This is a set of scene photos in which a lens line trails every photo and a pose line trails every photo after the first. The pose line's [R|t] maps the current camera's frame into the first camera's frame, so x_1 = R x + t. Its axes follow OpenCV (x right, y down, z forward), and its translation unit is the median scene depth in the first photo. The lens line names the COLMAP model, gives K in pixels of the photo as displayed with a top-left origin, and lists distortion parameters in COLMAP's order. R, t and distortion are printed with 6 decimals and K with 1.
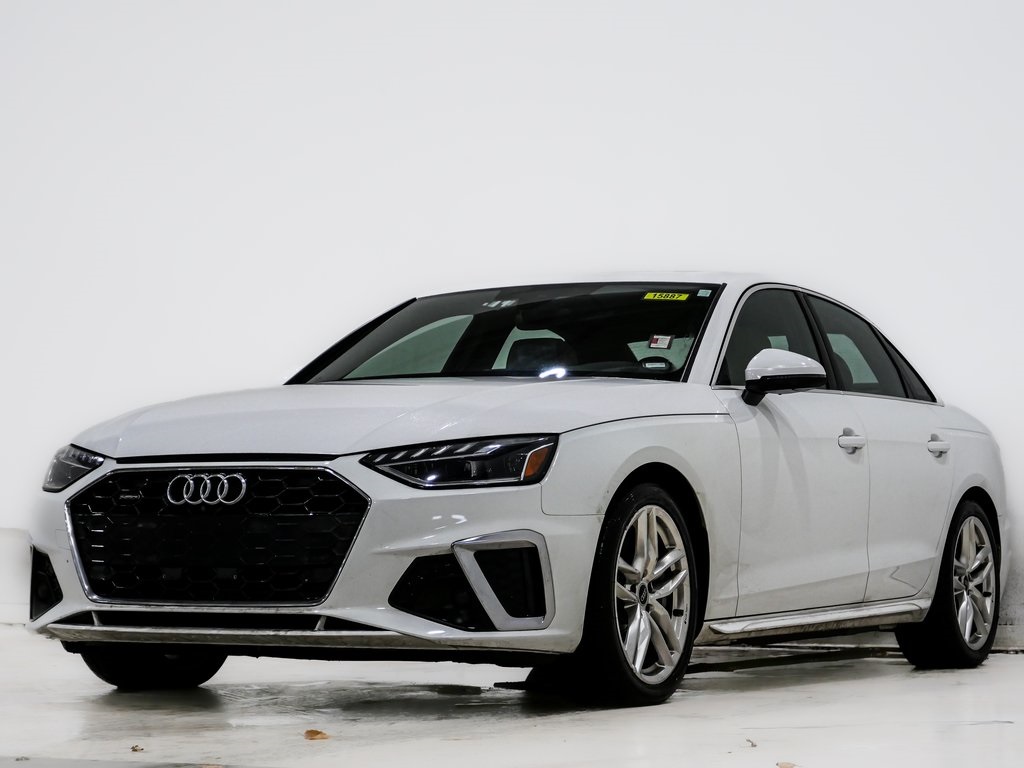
lens RADIAL K [[2625.7, 0, 514.5], [0, 2625.7, 384.3], [0, 0, 1]] dist [0.011792, 0.000000]
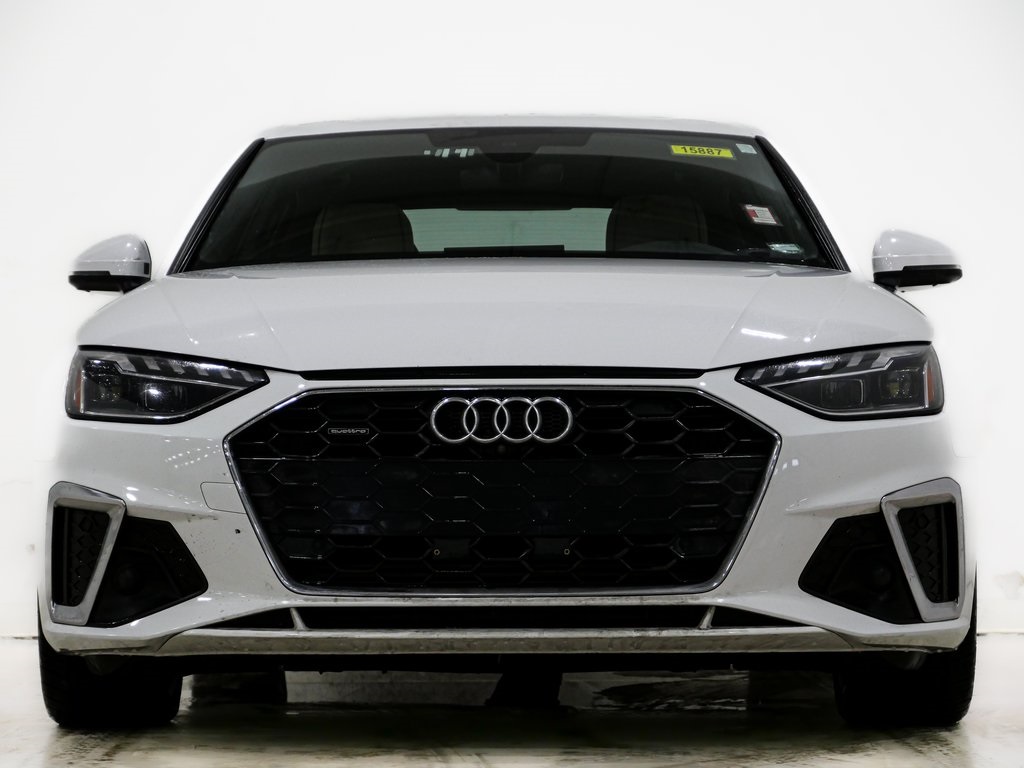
lens RADIAL K [[3608.3, 0, 509.9], [0, 3608.3, 384.6], [0, 0, 1]] dist [-0.069189, 0.000000]
pose [[0.886326, 0.007054, 0.463009, -0.539089], [-0.019521, 0.999564, 0.022139, 0.011056], [-0.462651, -0.028661, 0.886077, 0.196423]]
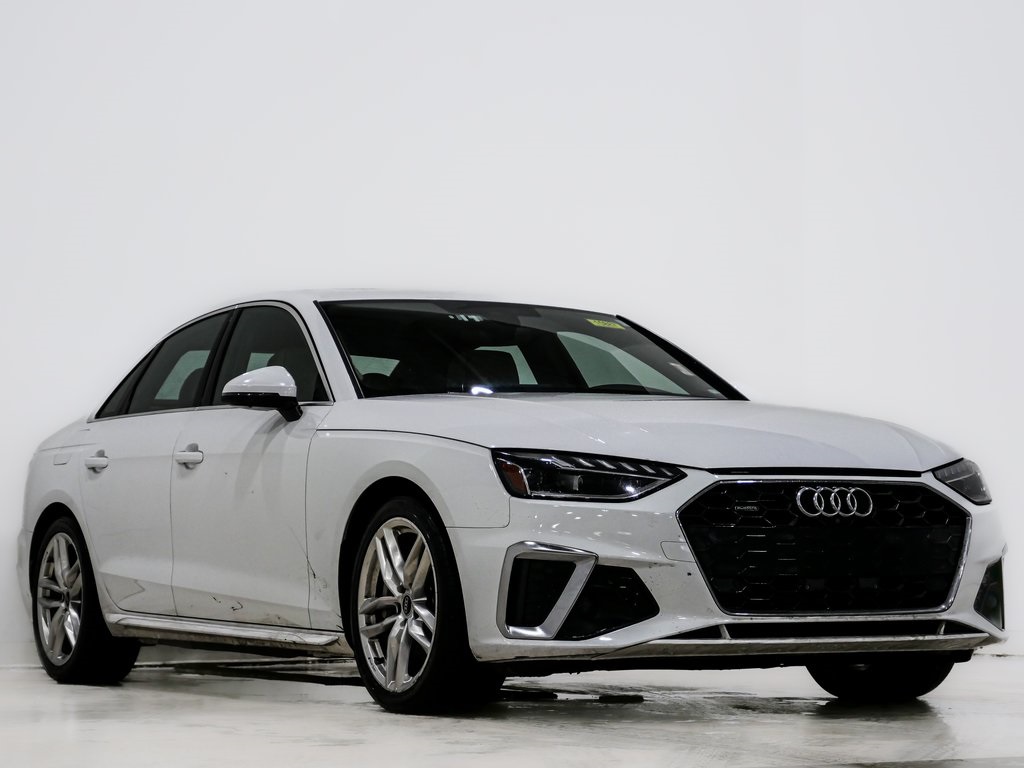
lens RADIAL K [[2754.5, 0, 513.2], [0, 2754.5, 382.6], [0, 0, 1]] dist [0.132584, 0.000000]
pose [[0.543111, 0.046051, 0.838397, -1.103367], [-0.040470, 0.998770, -0.028643, 0.029487], [-0.838685, -0.018374, 0.544306, 0.520061]]
